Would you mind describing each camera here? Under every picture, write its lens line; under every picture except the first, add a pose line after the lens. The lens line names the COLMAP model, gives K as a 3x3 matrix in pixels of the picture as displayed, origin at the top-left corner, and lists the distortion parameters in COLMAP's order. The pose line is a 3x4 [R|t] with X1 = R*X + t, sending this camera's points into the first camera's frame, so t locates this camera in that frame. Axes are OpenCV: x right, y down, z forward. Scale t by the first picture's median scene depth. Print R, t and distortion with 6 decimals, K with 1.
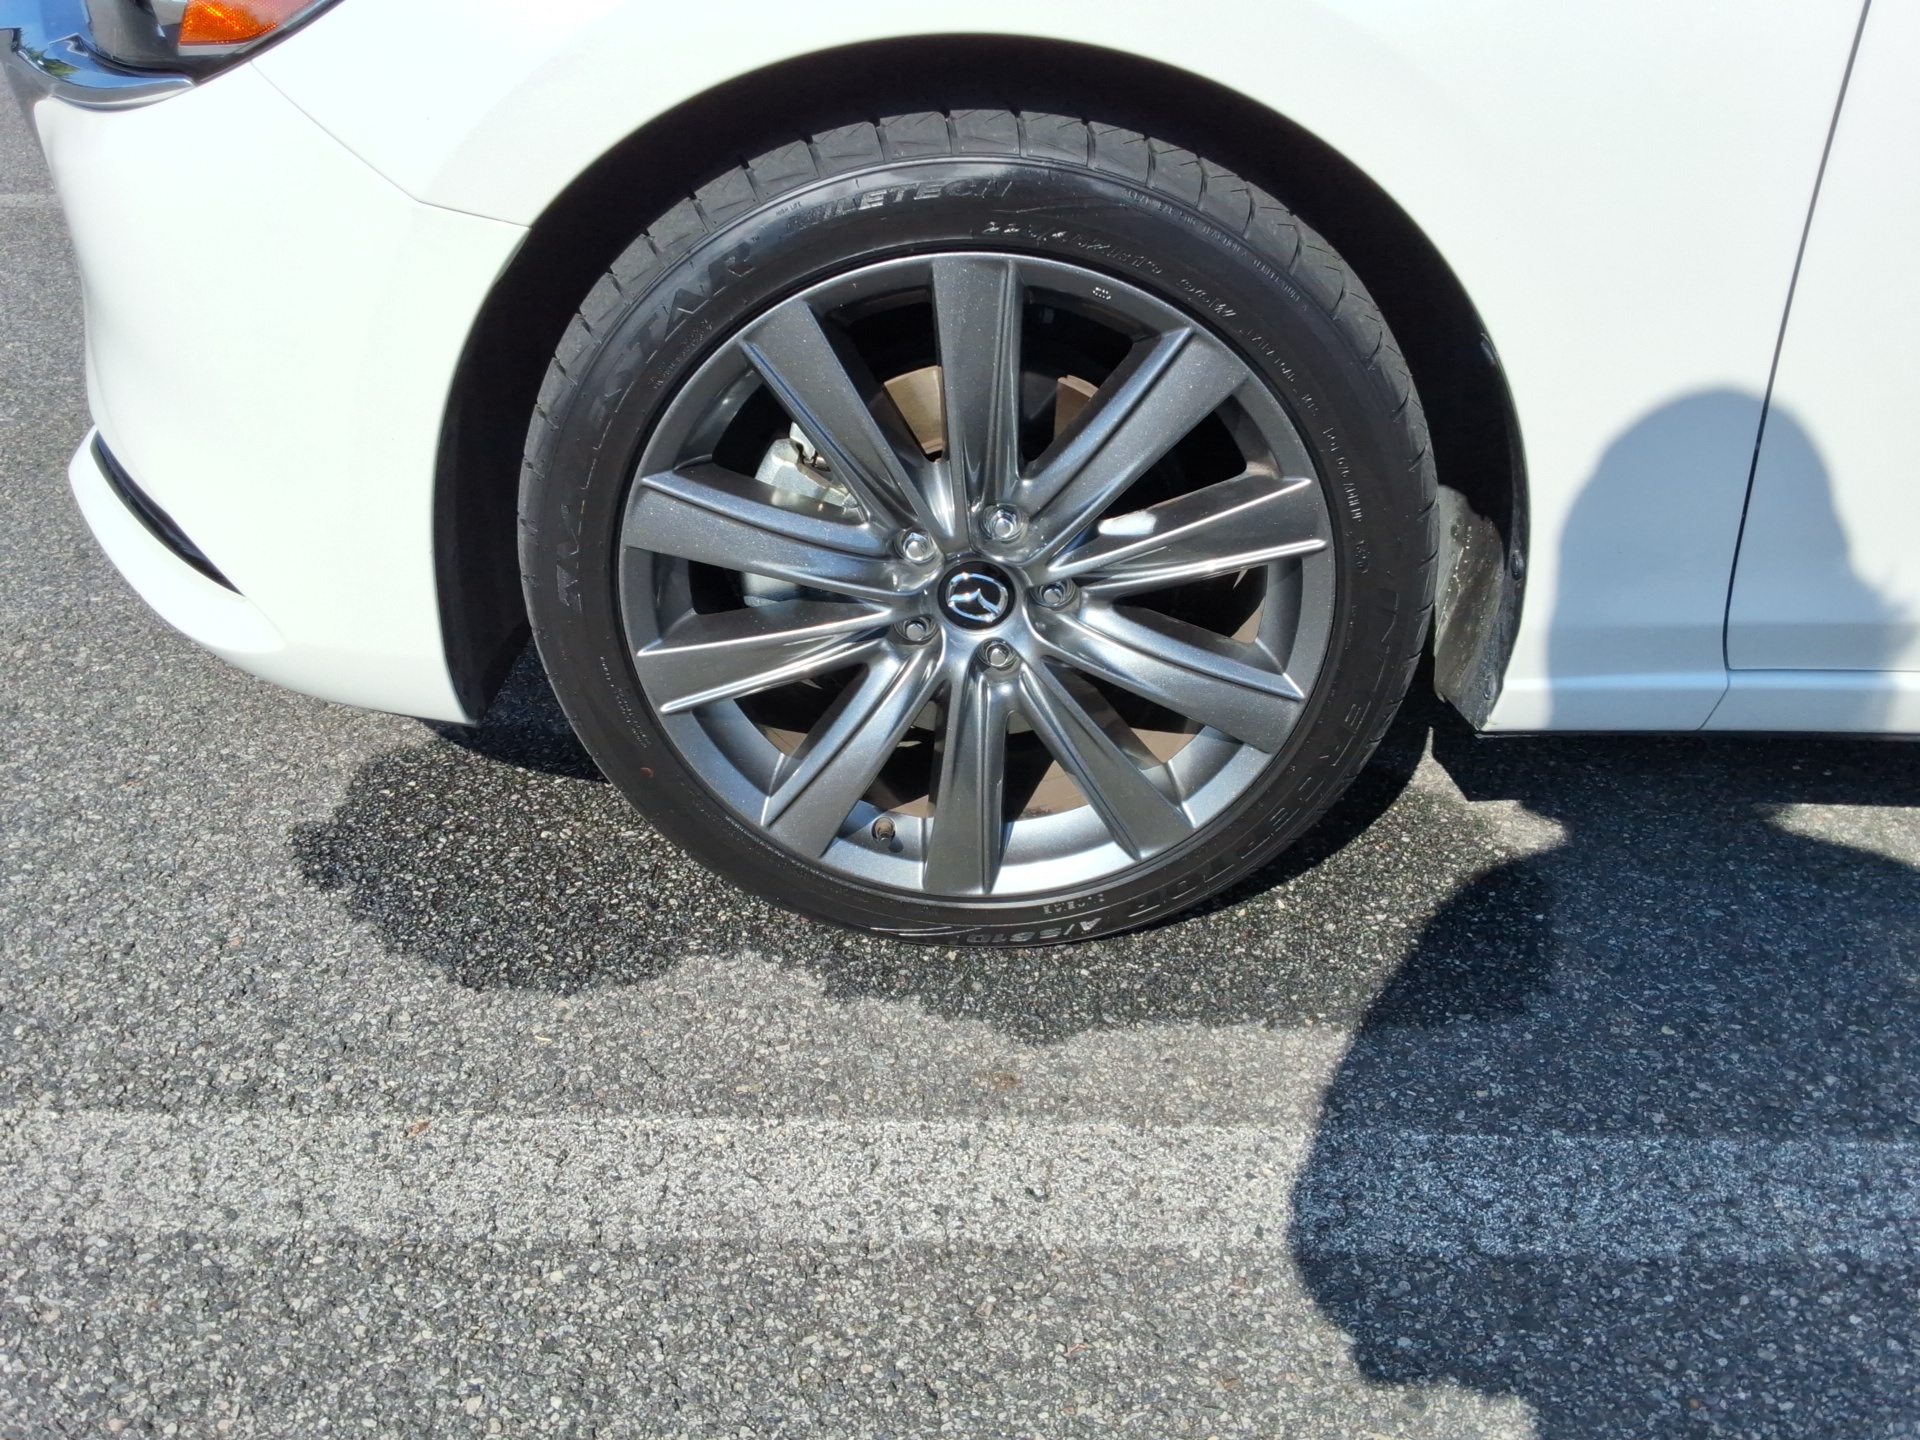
lens RADIAL K [[1550.0, 0, 967.1], [0, 1550.0, 686.3], [0, 0, 1]] dist [0.108575, -0.177173]
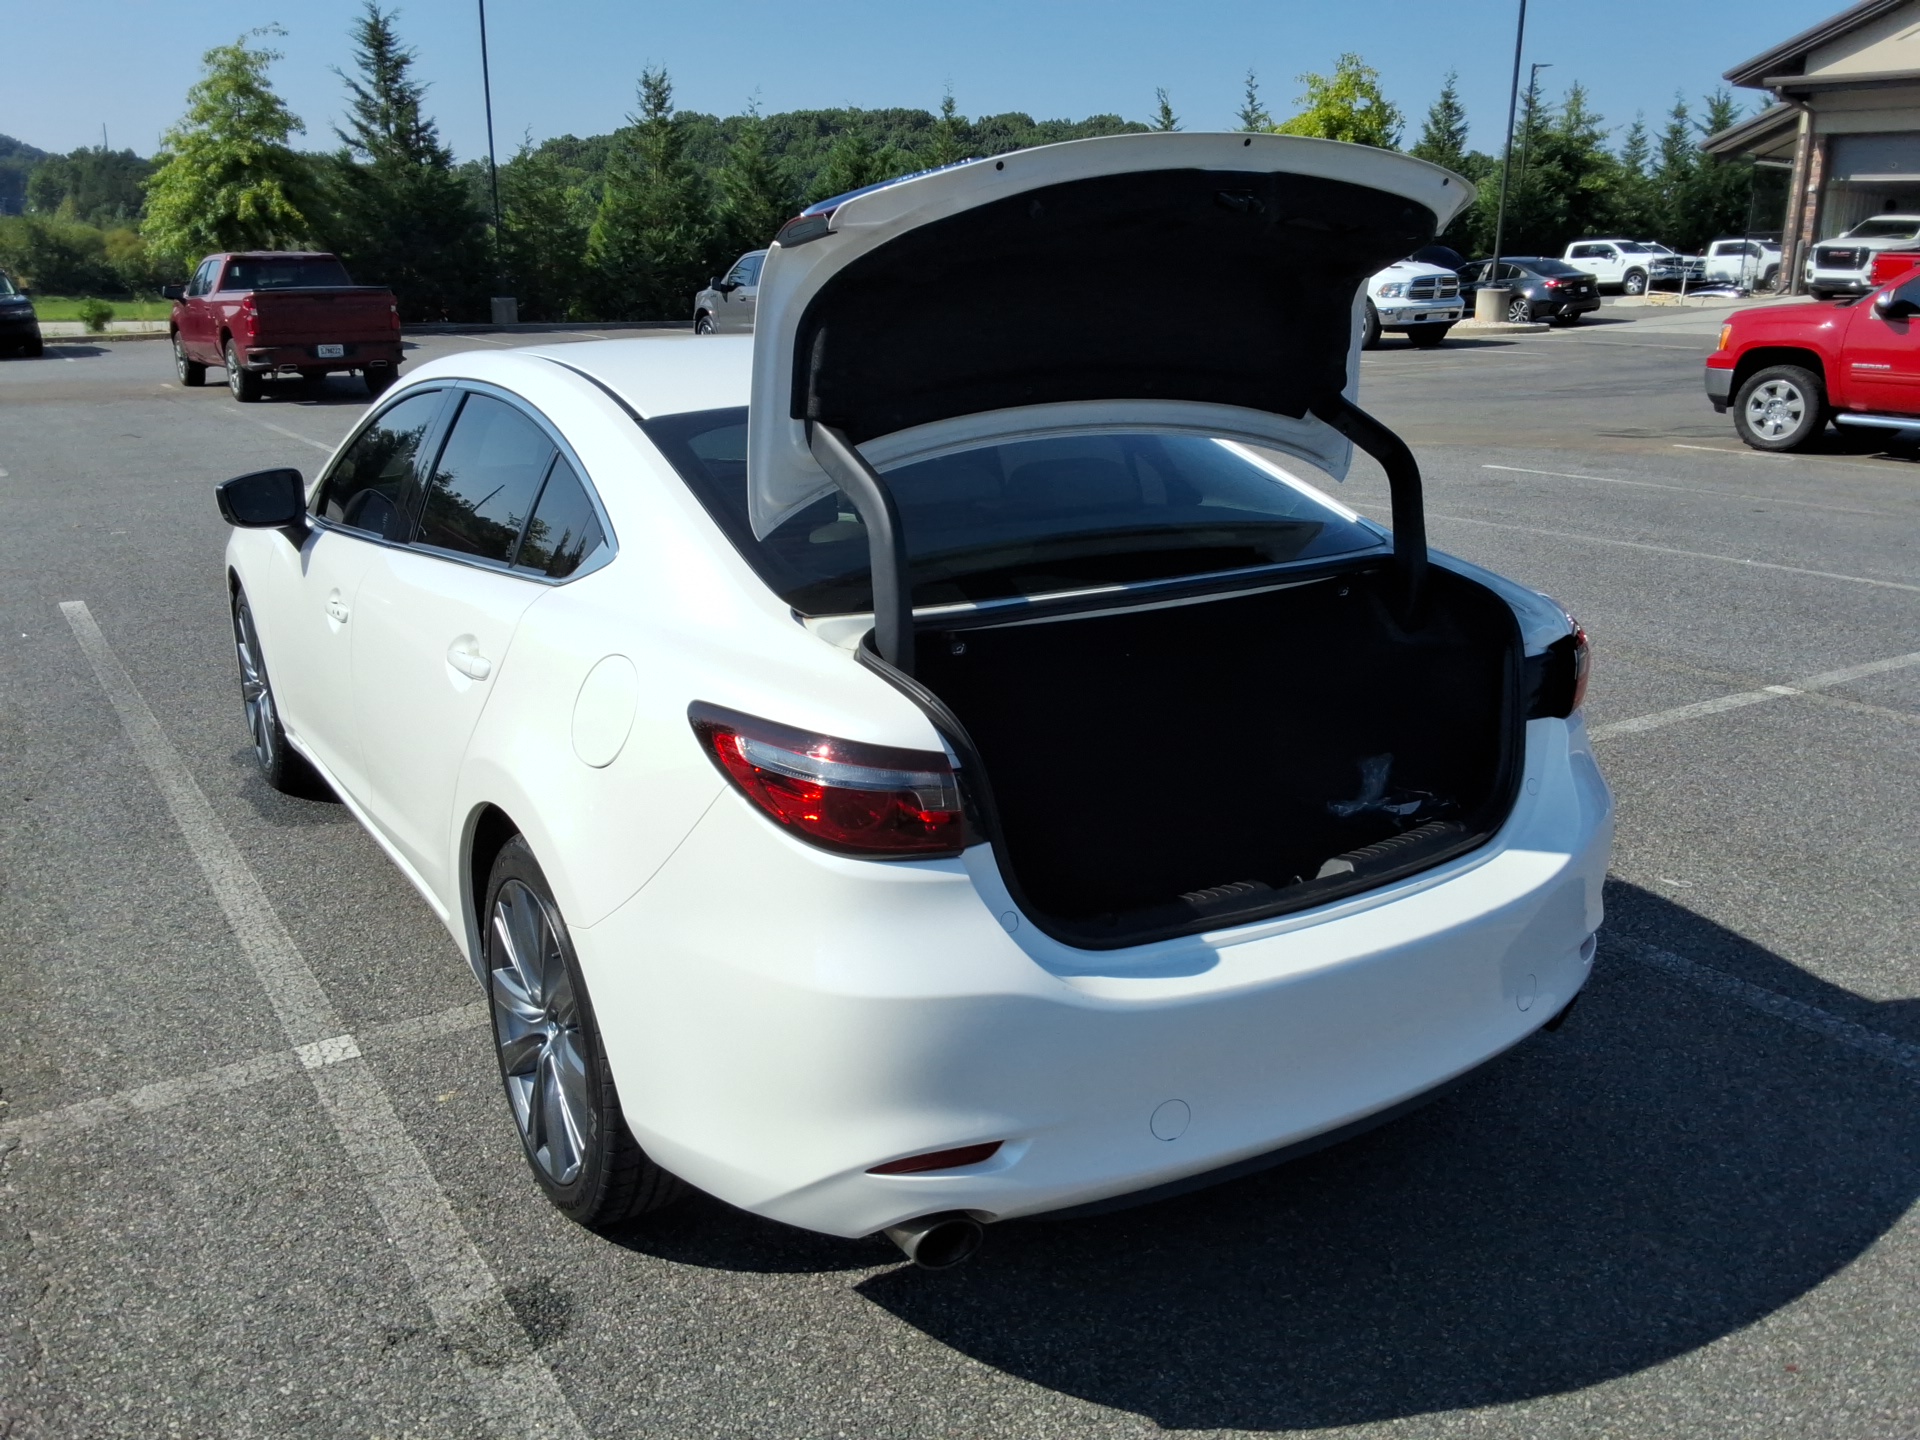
lens RADIAL K [[1550.0, 0, 973.9], [0, 1550.0, 684.6], [0, 0, 1]] dist [0.108575, -0.177173]
pose [[0.557576, 0.186490, -0.808907, 4.528115], [-0.410623, 0.908837, -0.073512, -0.538642], [0.721455, 0.373145, 0.583323, -0.118271]]
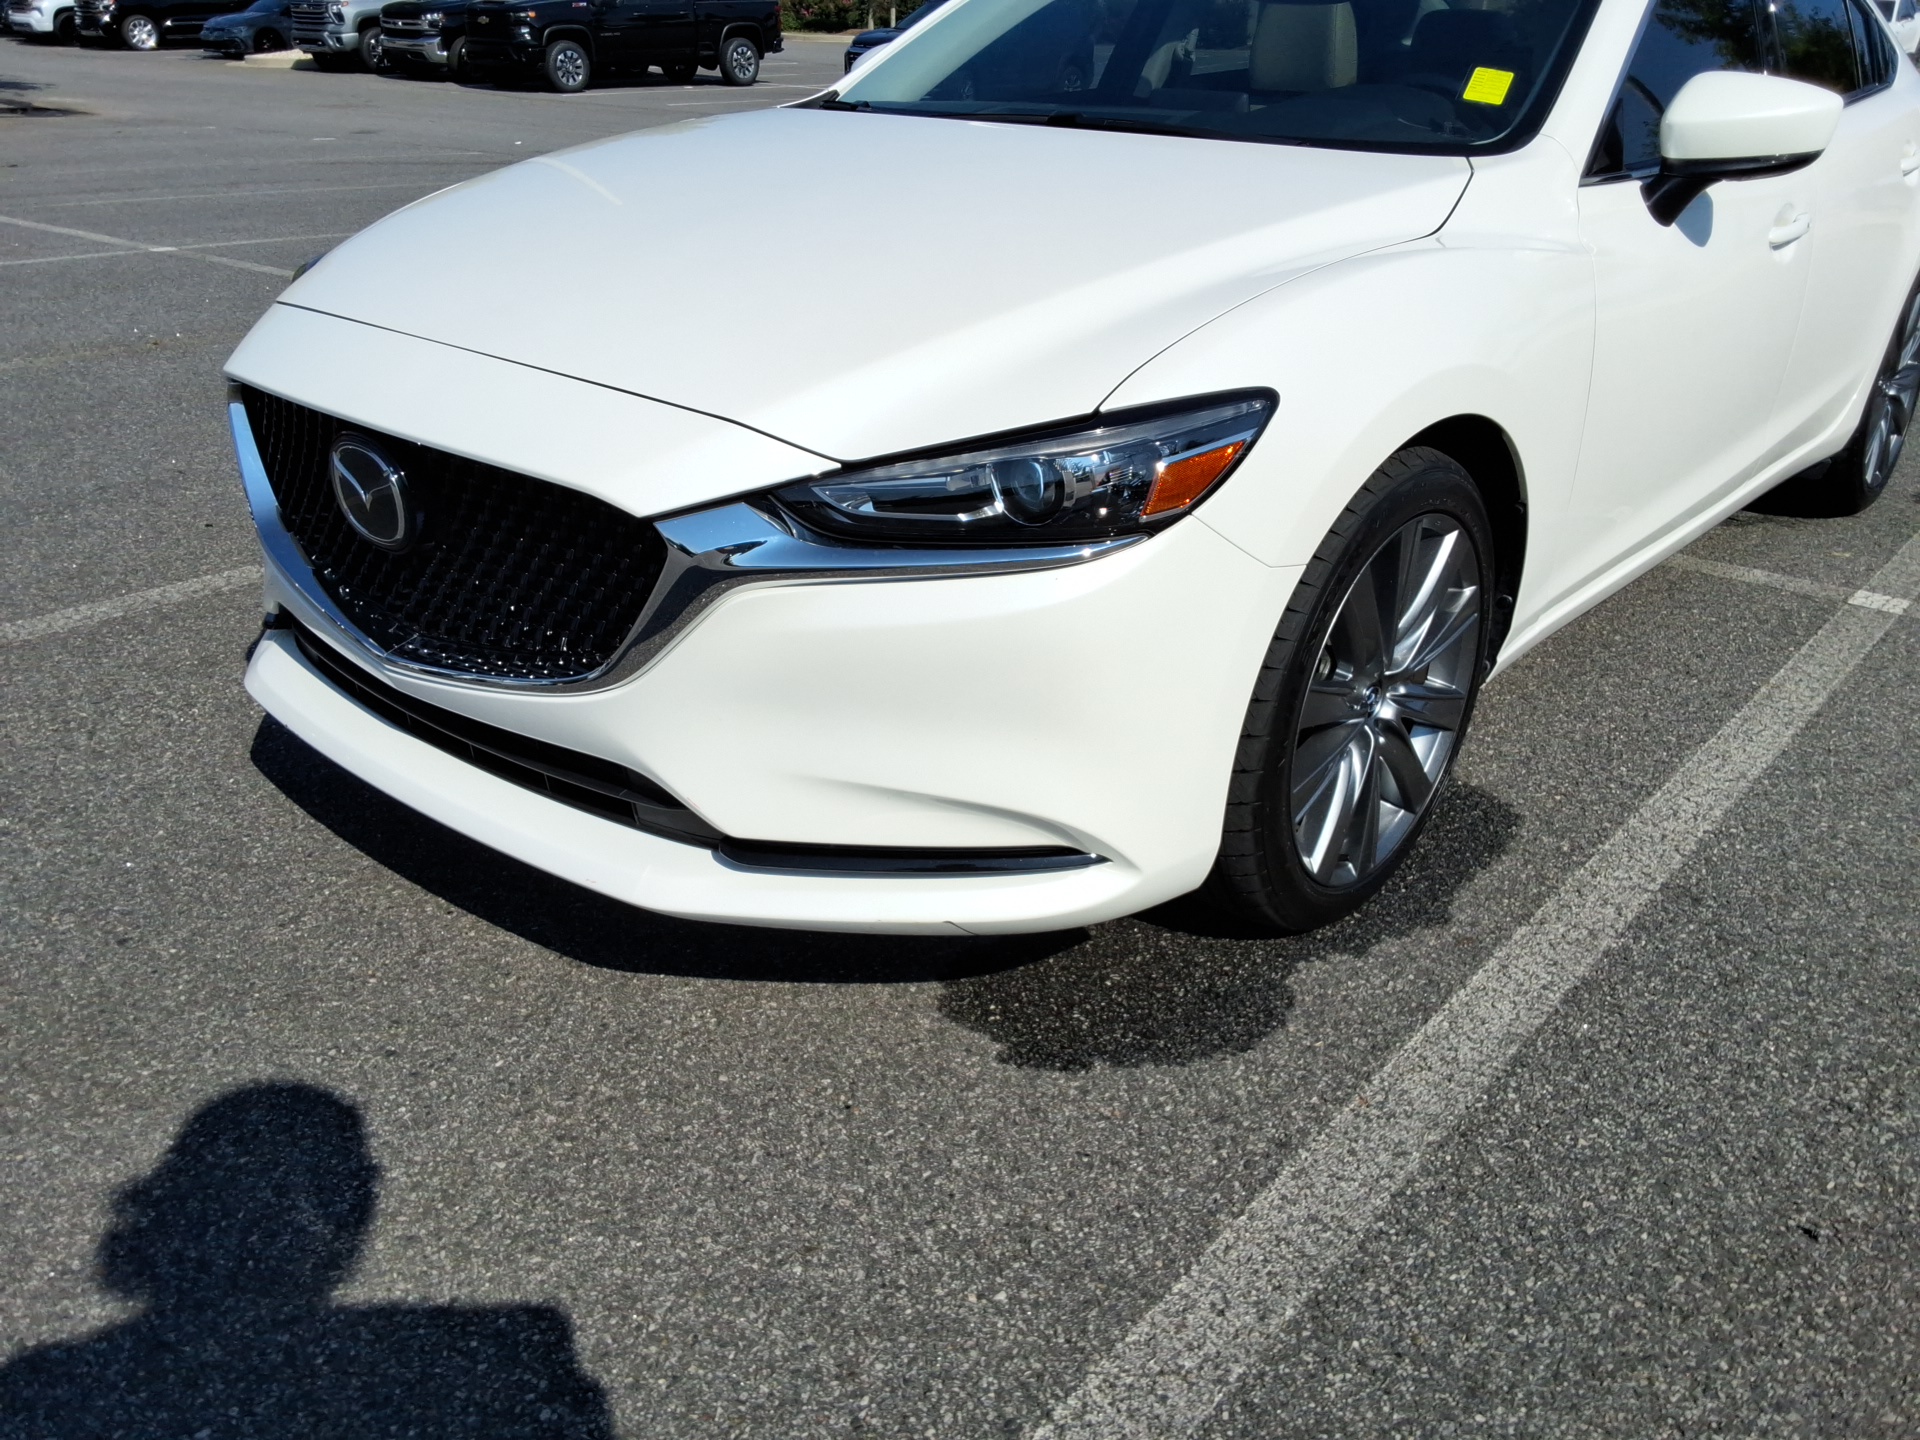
lens RADIAL K [[1550.0, 0, 955.8], [0, 1550.0, 682.3], [0, 0, 1]] dist [0.108575, -0.177173]
pose [[0.640799, -0.300969, 0.706253, -1.576623], [0.382345, 0.922856, 0.046364, -0.344470], [-0.665724, 0.240322, 0.706439, 0.025568]]
